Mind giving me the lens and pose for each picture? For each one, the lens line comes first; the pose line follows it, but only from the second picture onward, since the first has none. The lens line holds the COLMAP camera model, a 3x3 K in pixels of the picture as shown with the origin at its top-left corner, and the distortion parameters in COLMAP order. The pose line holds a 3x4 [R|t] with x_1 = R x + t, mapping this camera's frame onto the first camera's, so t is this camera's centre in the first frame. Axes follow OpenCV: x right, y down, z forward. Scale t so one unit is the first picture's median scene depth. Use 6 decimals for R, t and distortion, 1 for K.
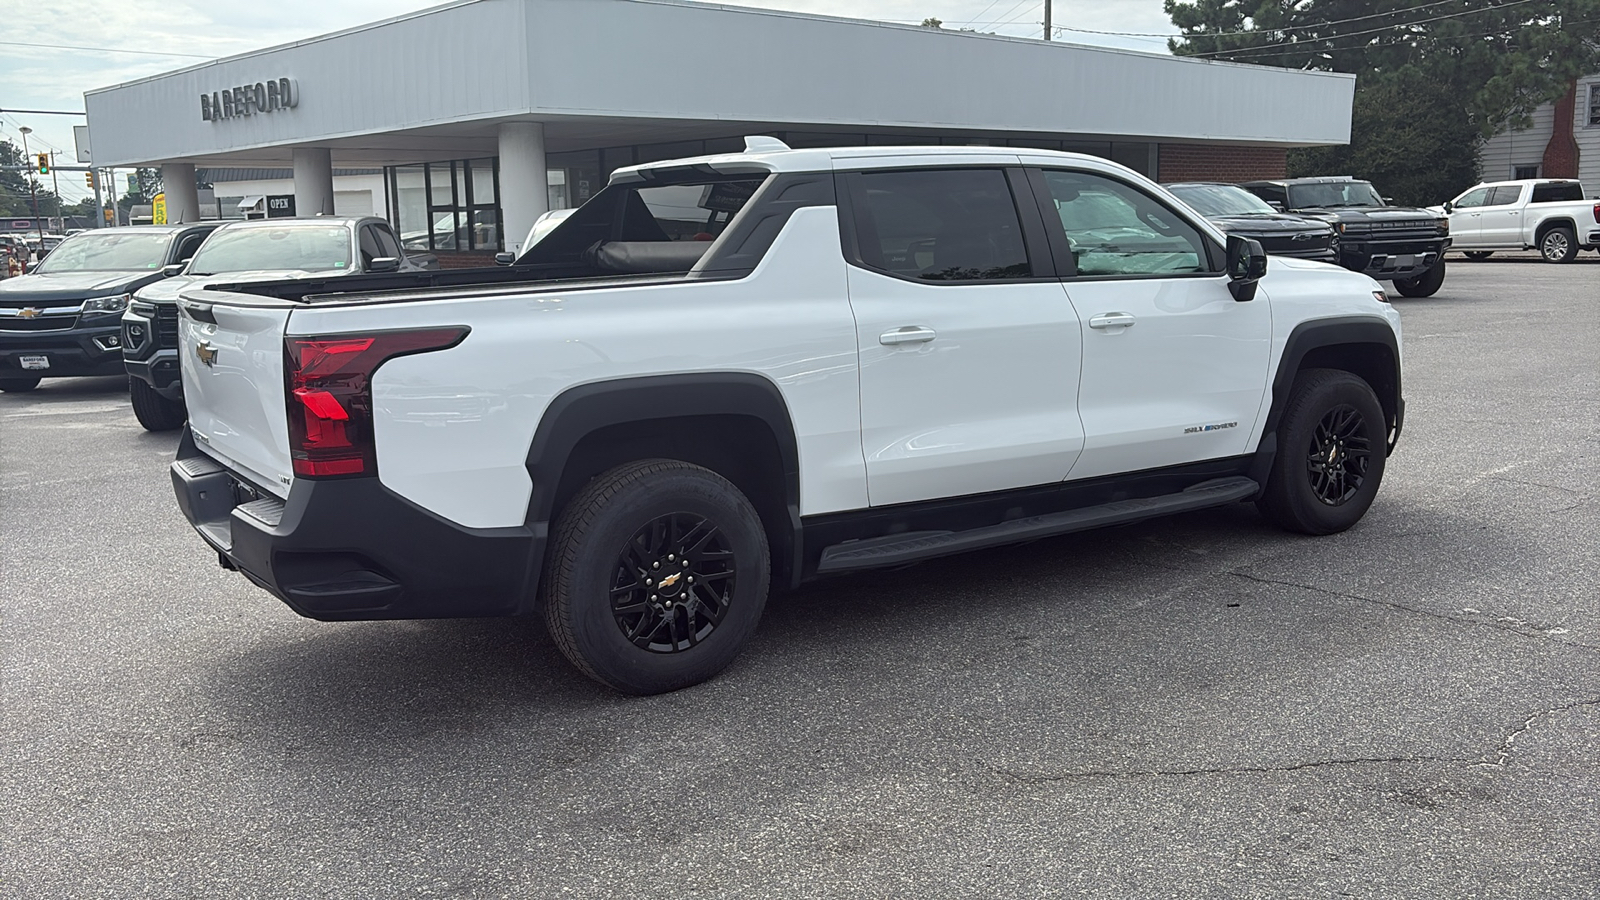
lens RADIAL K [[1407.2, 0, 776.1], [0, 1407.2, 452.1], [0, 0, 1]] dist [0.044020, -0.026817]
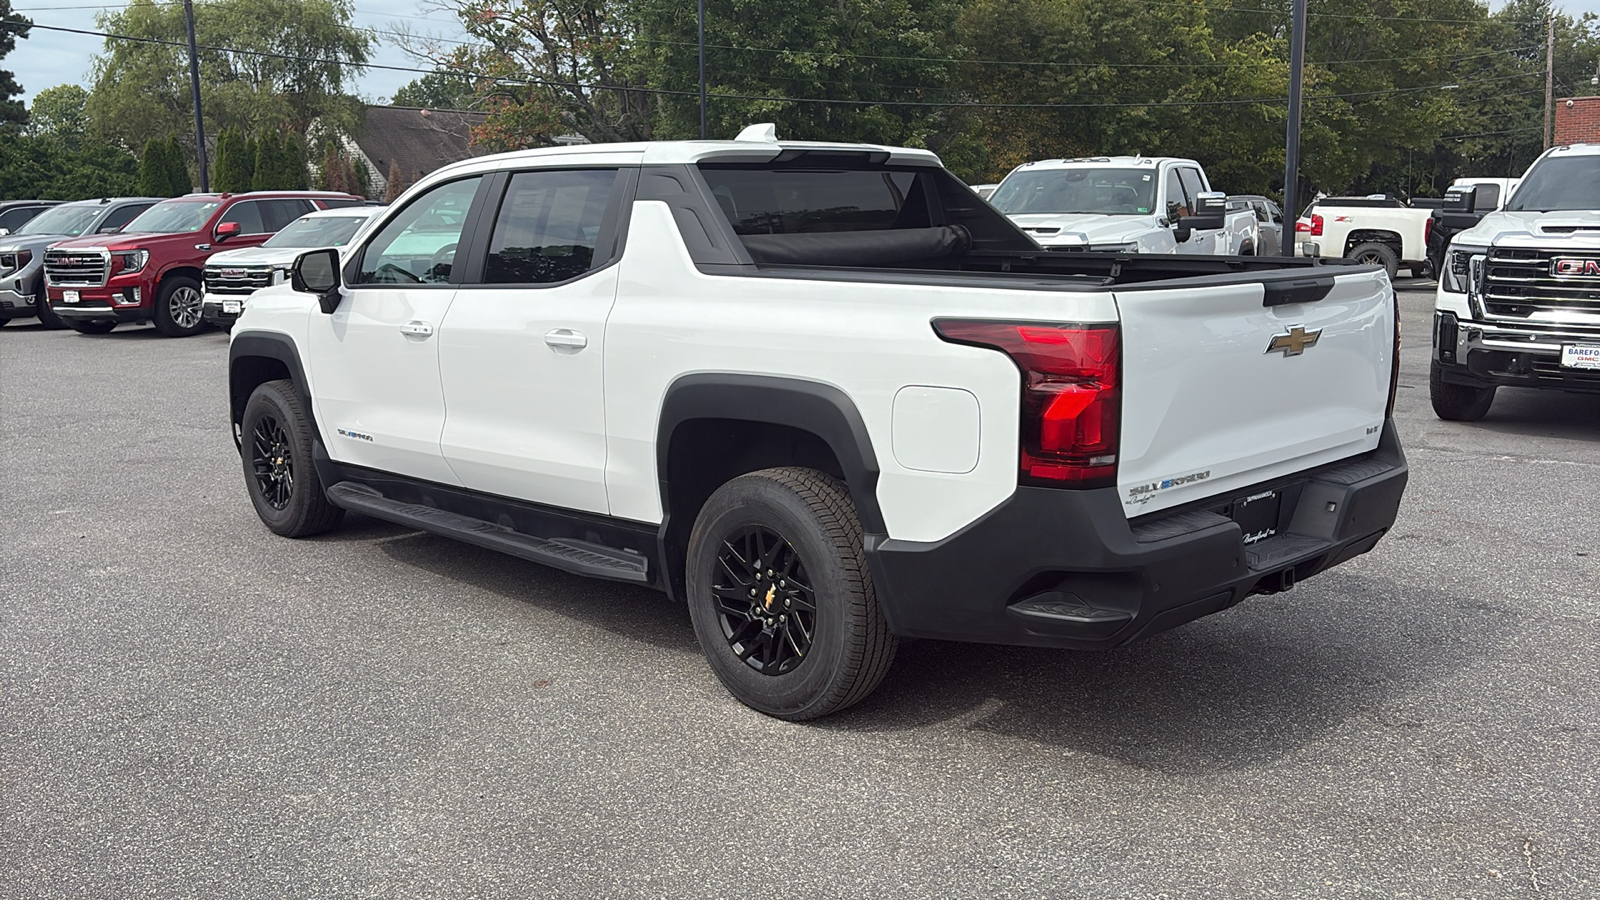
lens RADIAL K [[1403.3, 0, 813.3], [0, 1403.3, 434.0], [0, 0, 1]] dist [0.066336, -0.098391]
pose [[-0.186114, -0.119043, 0.975290, -1.098728], [0.182175, 0.971240, 0.153313, -0.183515], [-0.965491, 0.206208, -0.159075, 1.324911]]
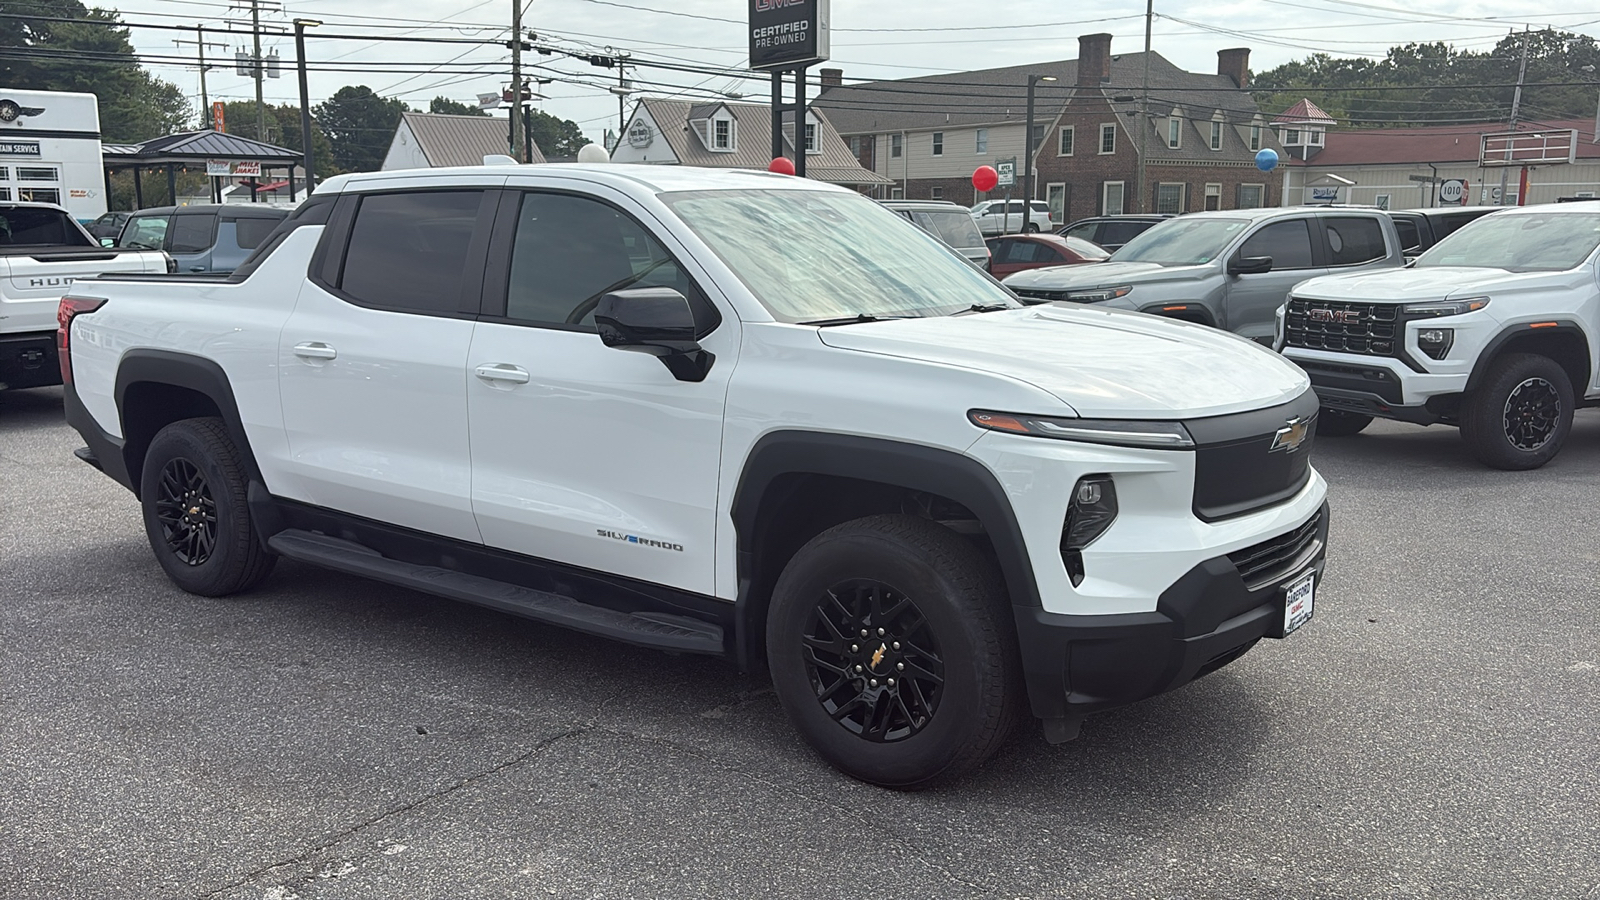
lens RADIAL K [[1413.9, 0, 794.3], [0, 1413.9, 468.8], [0, 0, 1]] dist [0.025390, 0.004651]
pose [[0.332564, 0.193576, -0.923001, 1.224216], [-0.161962, 0.975890, 0.146312, -0.212769], [0.929069, 0.100833, 0.355897, 0.972822]]
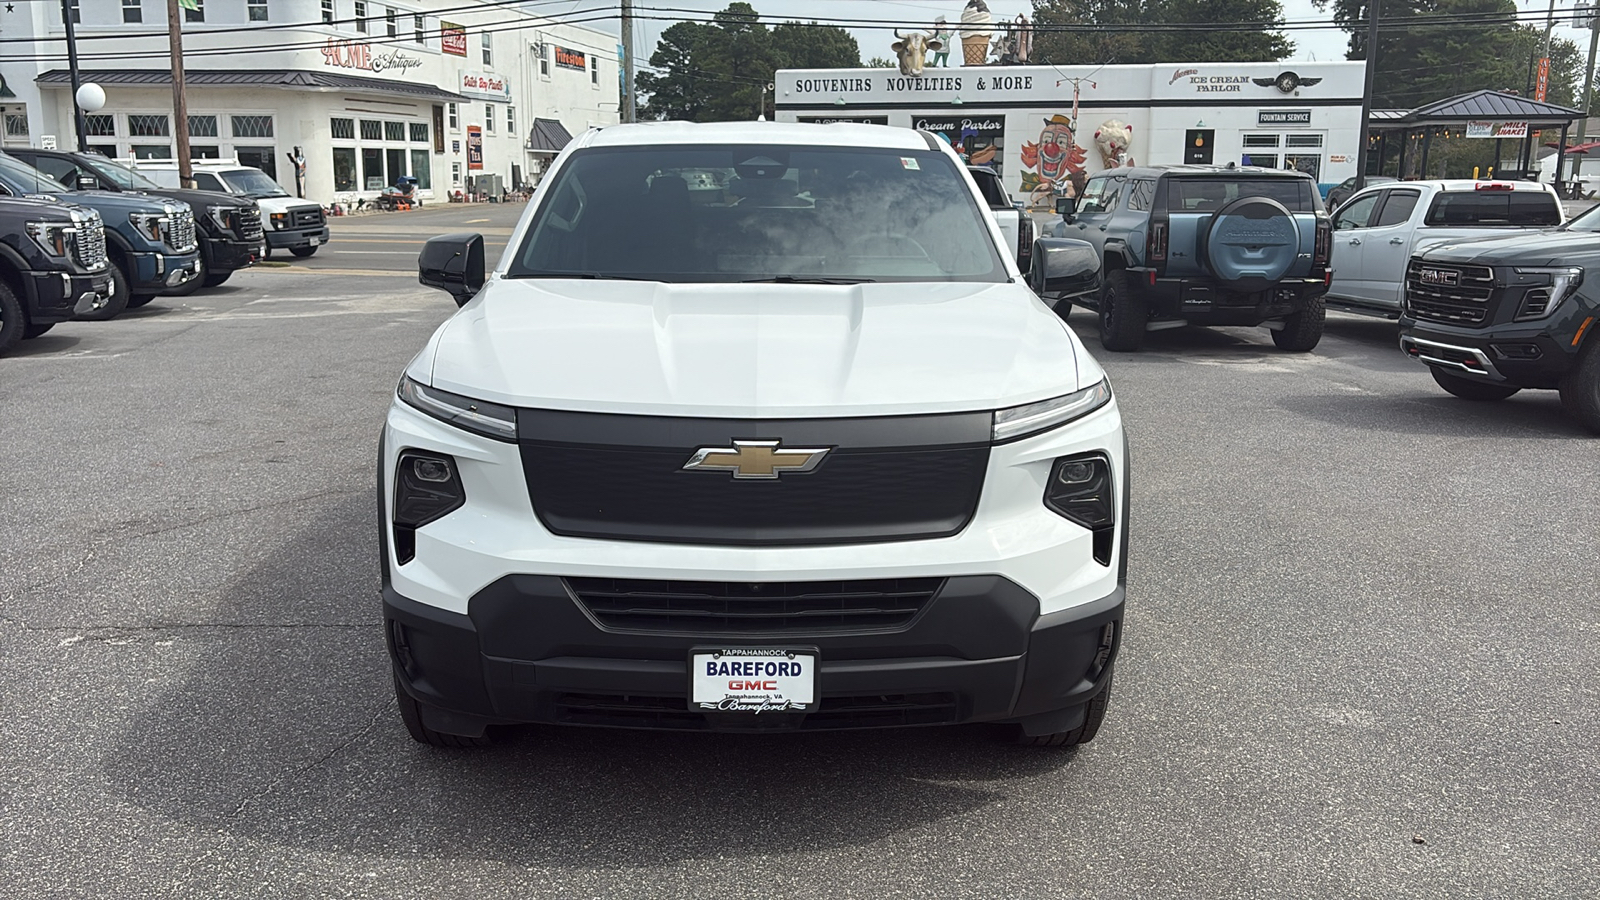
lens RADIAL K [[1413.9, 0, 794.3], [0, 1413.9, 468.8], [0, 0, 1]] dist [0.025390, 0.004651]
pose [[-0.544255, 0.193363, -0.816332, 1.058902], [-0.129069, 0.942189, 0.309225, -0.353010], [0.828932, 0.273660, -0.487834, 1.864256]]
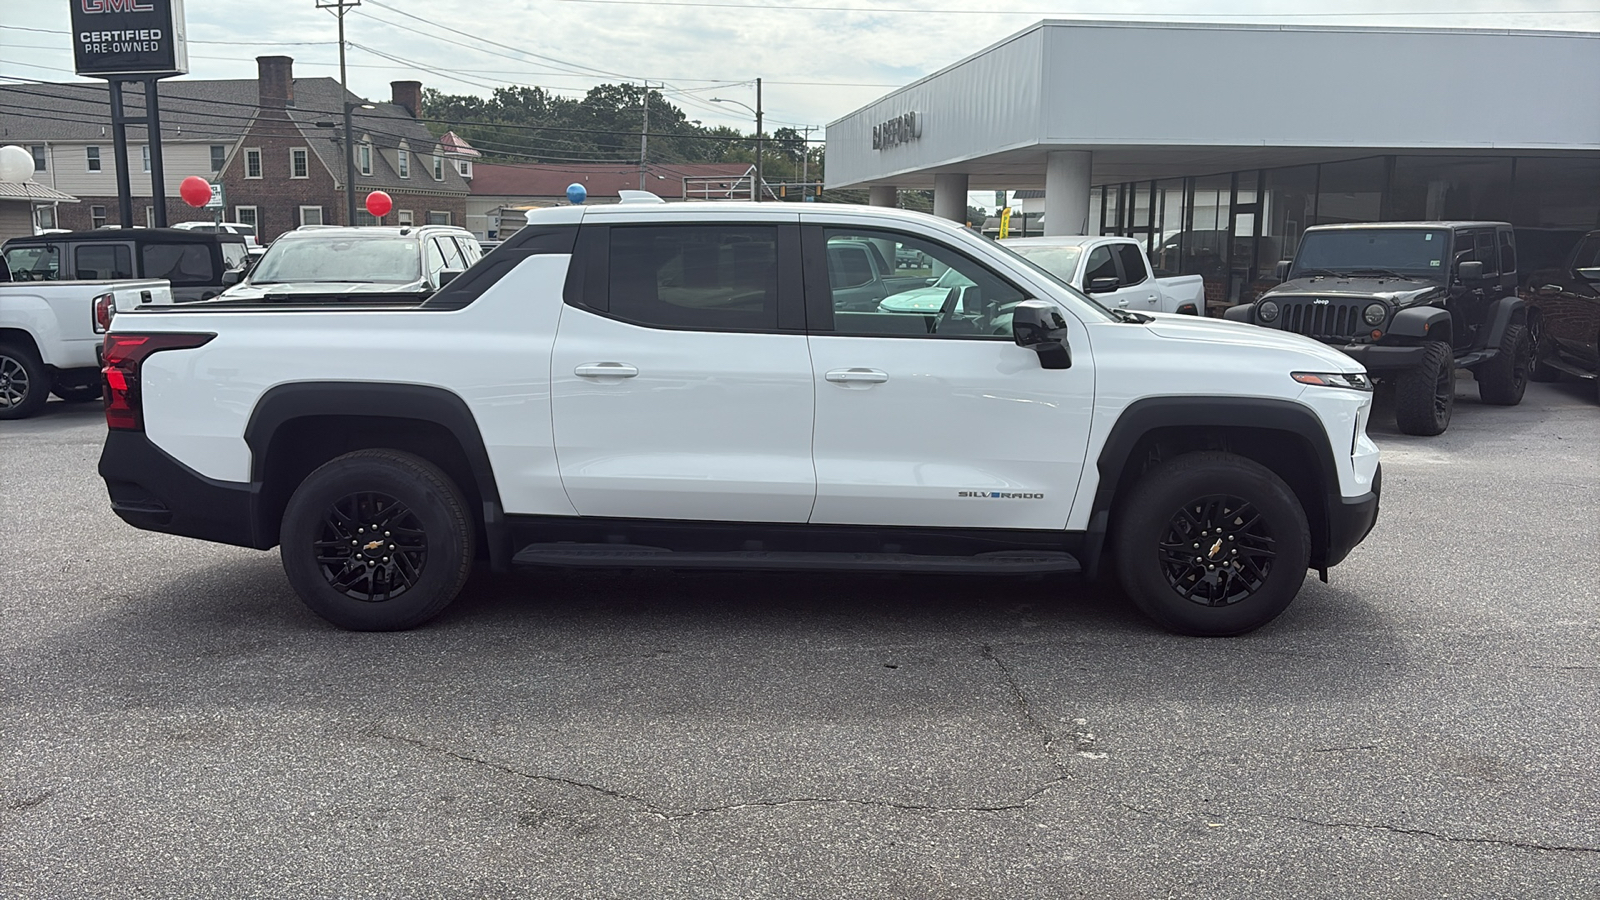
lens RADIAL K [[1413.9, 0, 794.3], [0, 1413.9, 468.8], [0, 0, 1]] dist [0.025390, 0.004651]
pose [[0.824436, 0.121749, -0.552705, 0.873618], [-0.120750, 0.991940, 0.038387, -0.066946], [0.552924, 0.035091, 0.832492, 0.134614]]
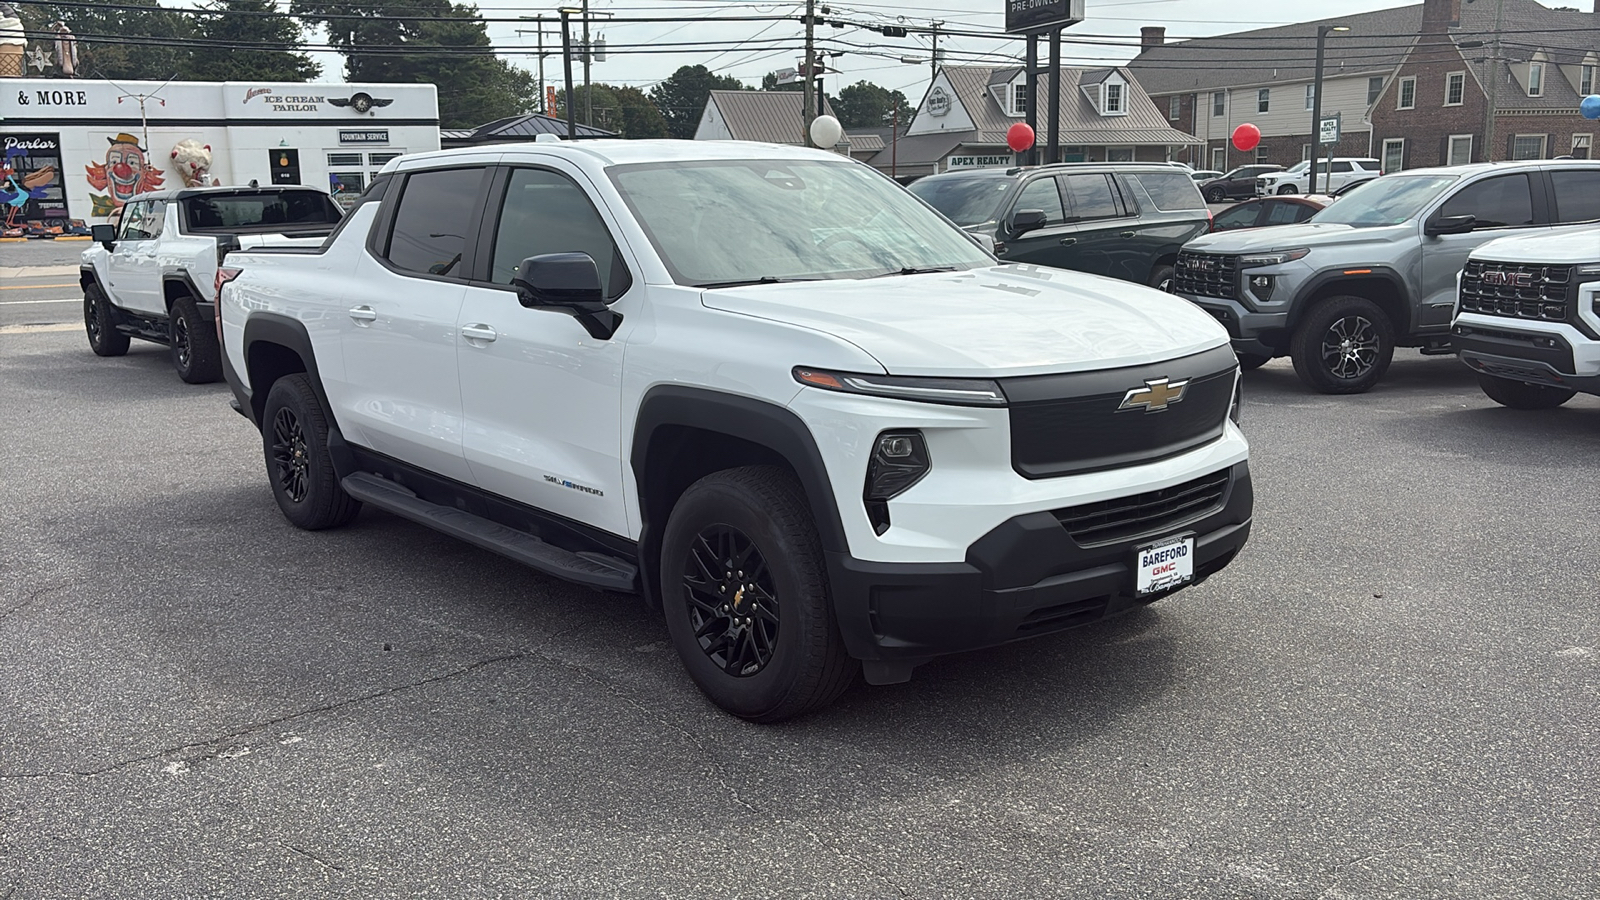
lens RADIAL K [[1419.8, 0, 792.5], [0, 1419.8, 453.2], [0, 0, 1]] dist [0.022234, -0.004473]
pose [[0.107649, 0.208125, -0.972160, 1.343261], [-0.143636, 0.970839, 0.191937, -0.254215], [0.983758, 0.118975, 0.134404, 1.220905]]
